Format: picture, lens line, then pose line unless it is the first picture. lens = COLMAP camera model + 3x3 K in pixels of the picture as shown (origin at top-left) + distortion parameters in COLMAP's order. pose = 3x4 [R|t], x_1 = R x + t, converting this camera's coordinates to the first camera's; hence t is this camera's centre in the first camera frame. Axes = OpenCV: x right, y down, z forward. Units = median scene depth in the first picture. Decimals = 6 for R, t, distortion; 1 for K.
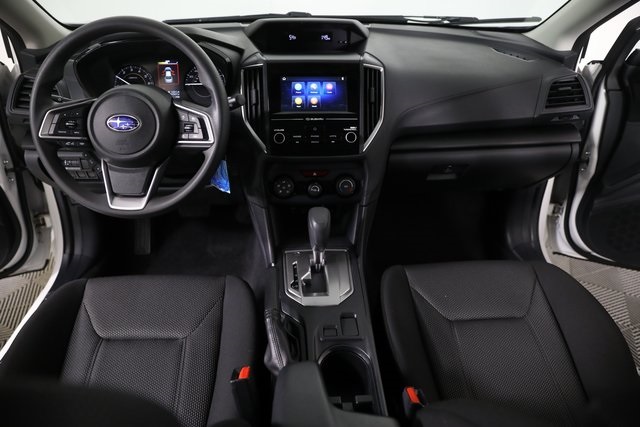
lens RADIAL K [[433.0, 0, 317.0], [0, 433.0, 212.4], [0, 0, 1]] dist [-0.116017, 0.085847]
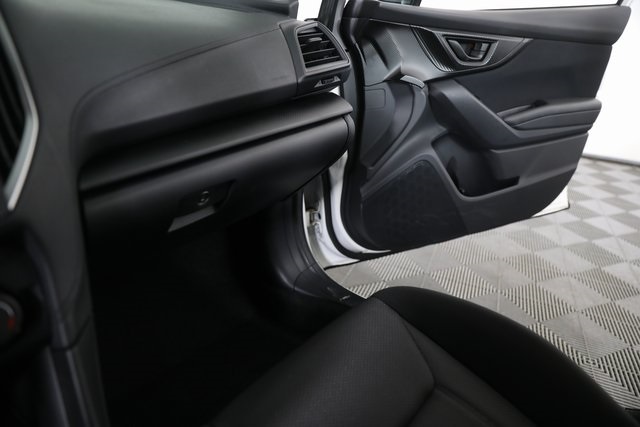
lens RADIAL K [[433.0, 0, 317.0], [0, 433.0, 212.4], [0, 0, 1]] dist [-0.116017, 0.085847]
pose [[0.682259, -0.289290, 0.671442, 0.049035], [0.359633, 0.932388, 0.036291, -0.061560], [-0.636543, 0.216713, 0.740168, 0.591106]]
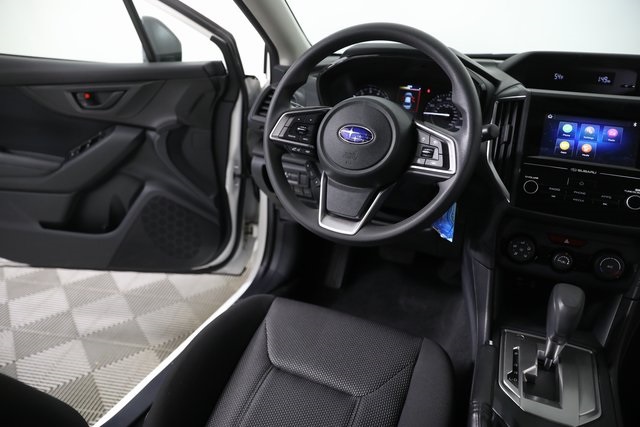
lens RADIAL K [[433.0, 0, 317.0], [0, 433.0, 212.4], [0, 0, 1]] dist [-0.116017, 0.085847]
pose [[0.881573, 0.189068, -0.432530, -0.085633], [-0.243261, 0.967208, -0.073023, 0.024504], [0.404540, 0.169593, 0.898658, 0.144514]]
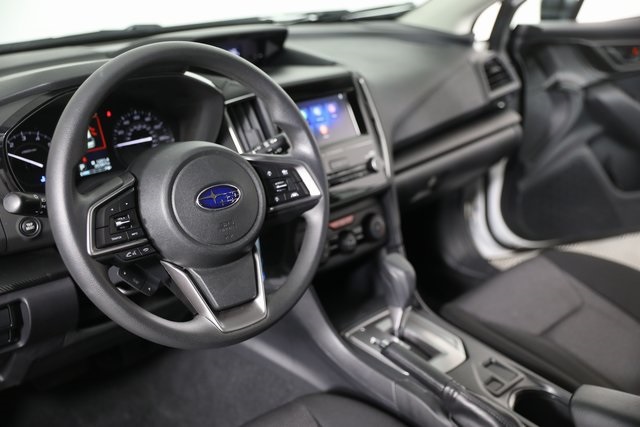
lens RADIAL K [[707.6, 0, 320.0], [0, 707.6, 213.5], [0, 0, 1]] dist [0.000656, 0.007004]
pose [[0.764774, -0.250309, 0.593689, -0.787836], [0.338440, 0.940155, -0.039584, -0.069628], [-0.548251, 0.231201, 0.803720, 0.019570]]
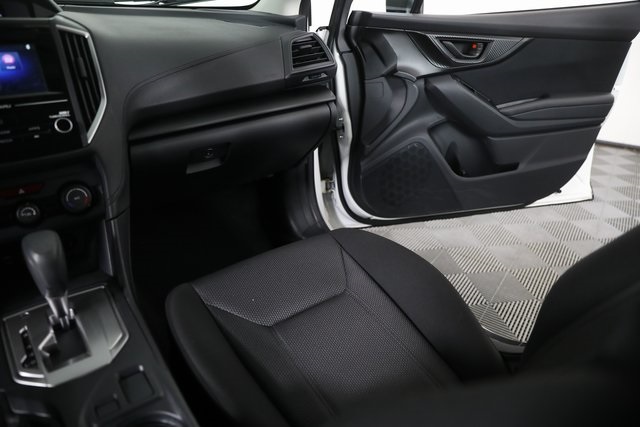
lens RADIAL K [[433.0, 0, 317.0], [0, 433.0, 212.4], [0, 0, 1]] dist [-0.116017, 0.085847]
pose [[0.826842, -0.248960, 0.504333, 0.040094], [0.294598, 0.955555, -0.011285, 0.085620], [-0.479108, 0.157907, 0.863436, 0.237354]]
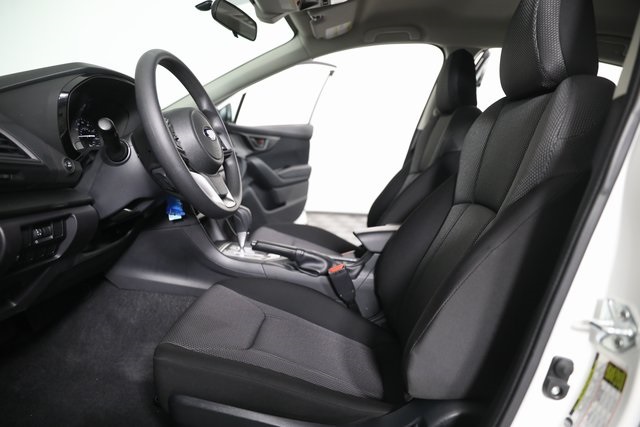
lens RADIAL K [[433.0, 0, 317.0], [0, 433.0, 212.4], [0, 0, 1]] dist [-0.116017, 0.085847]
pose [[0.120302, -0.166983, 0.978593, -1.283940], [0.470196, 0.877756, 0.091974, 0.008241], [-0.874324, 0.449066, 0.184111, 0.494059]]
